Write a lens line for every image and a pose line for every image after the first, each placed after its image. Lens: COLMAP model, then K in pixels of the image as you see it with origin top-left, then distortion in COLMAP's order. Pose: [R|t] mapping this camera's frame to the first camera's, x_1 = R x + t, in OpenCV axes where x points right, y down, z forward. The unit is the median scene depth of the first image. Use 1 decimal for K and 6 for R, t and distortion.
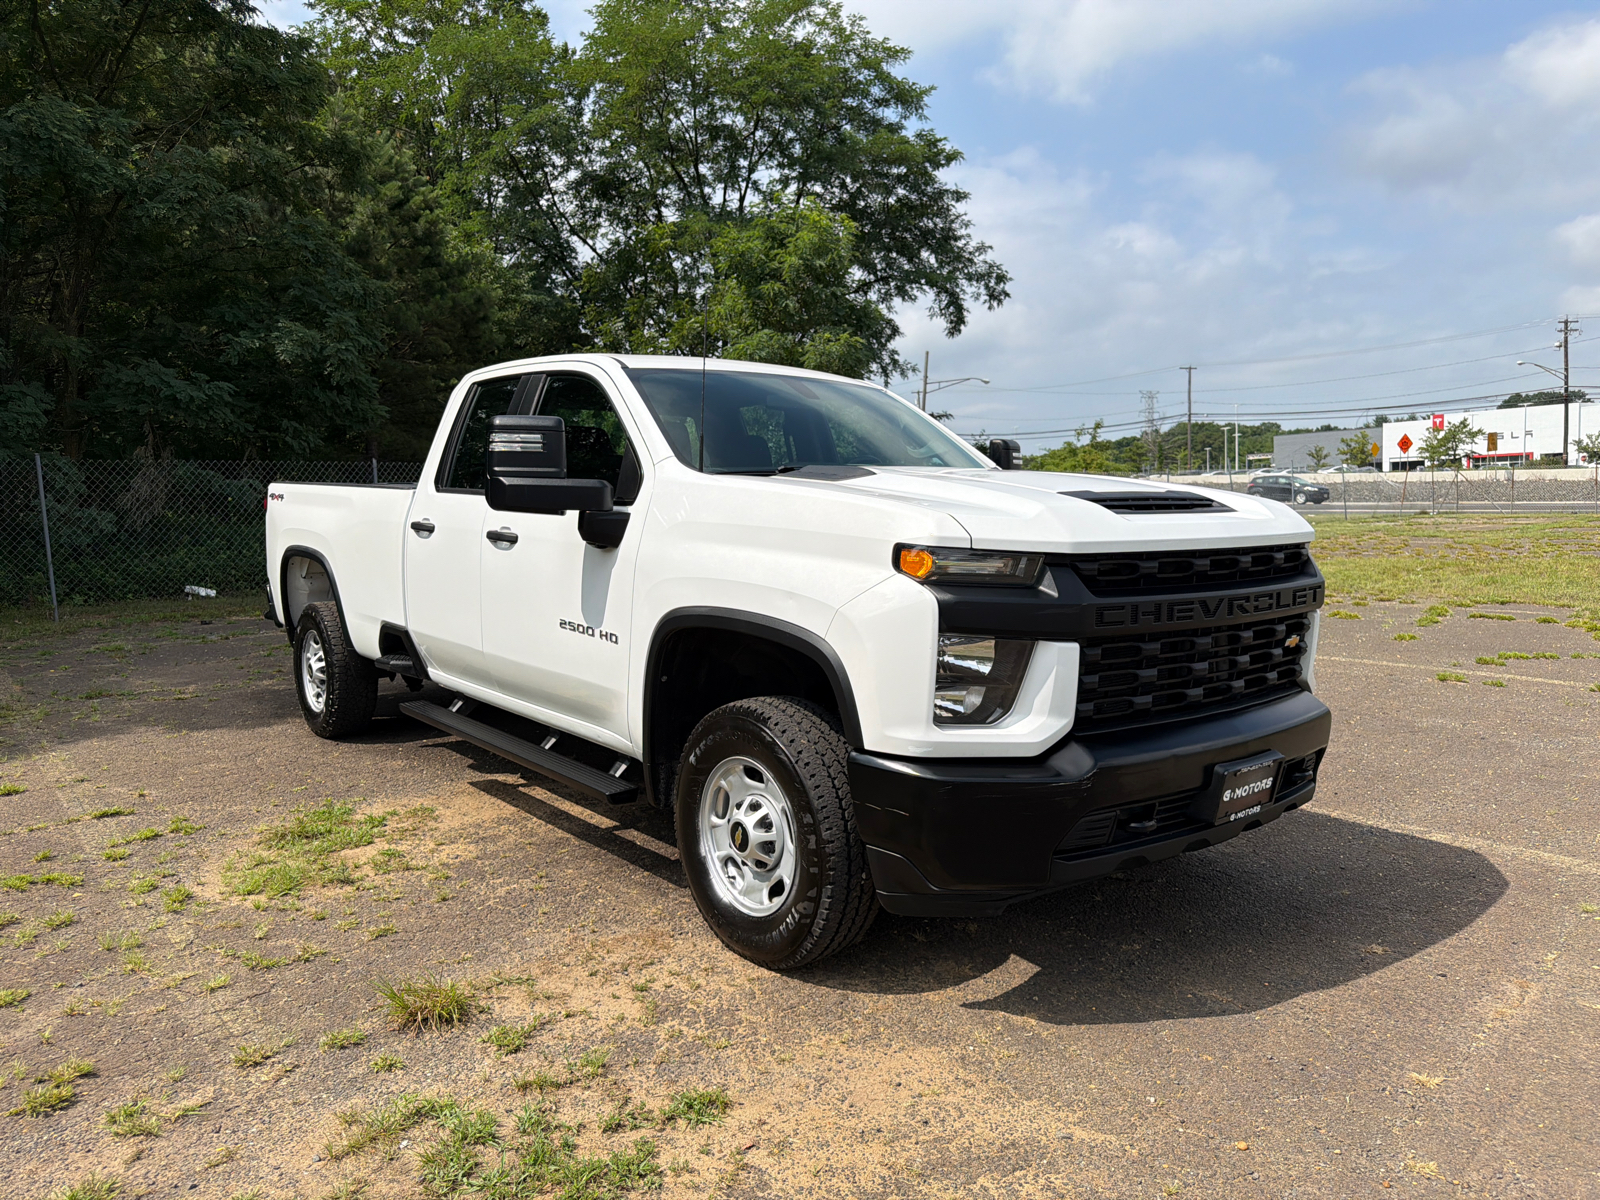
lens RADIAL K [[1125.5, 0, 787.5], [0, 1125.5, 655.3], [0, 0, 1]] dist [0.034965, -0.031985]
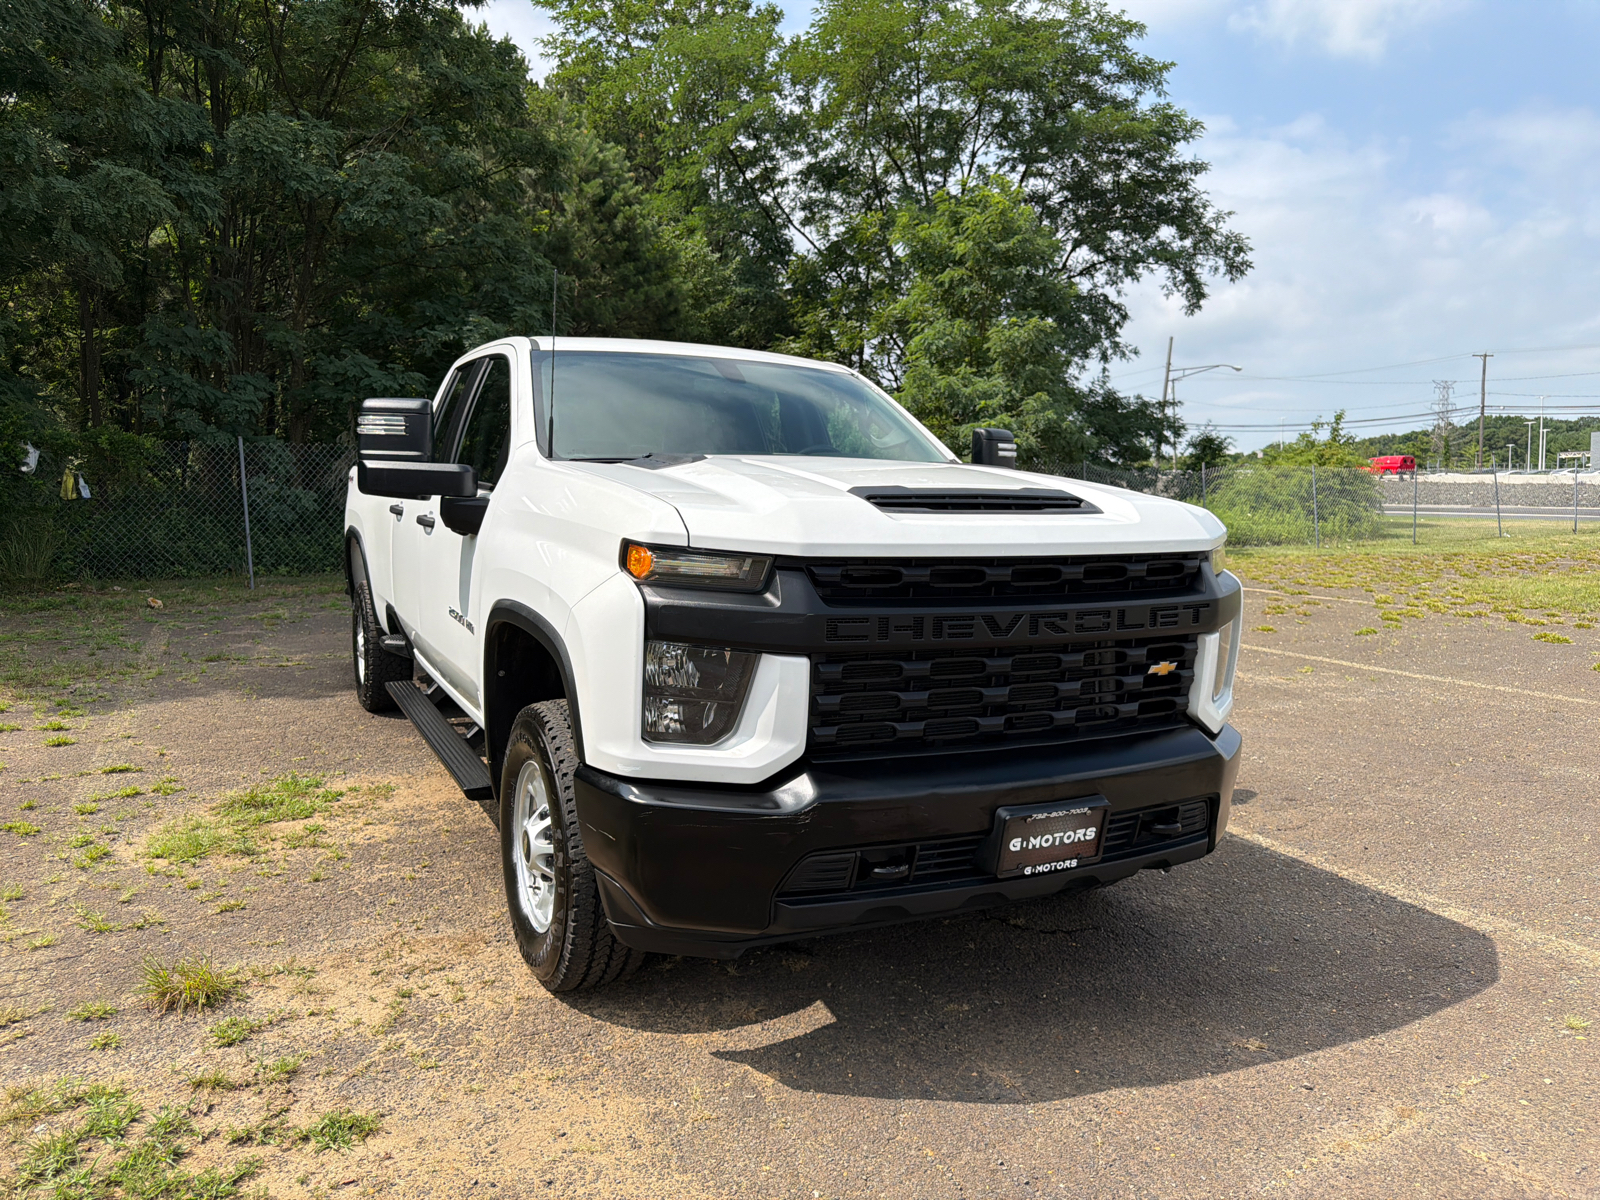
lens RADIAL K [[1124.8, 0, 796.1], [0, 1124.8, 643.9], [0, 0, 1]] dist [0.060793, -0.085479]
pose [[0.976404, 0.048079, -0.210531, 0.294164], [-0.048578, 0.998815, 0.002804, -0.016232], [0.210416, 0.007489, 0.977583, 0.095210]]
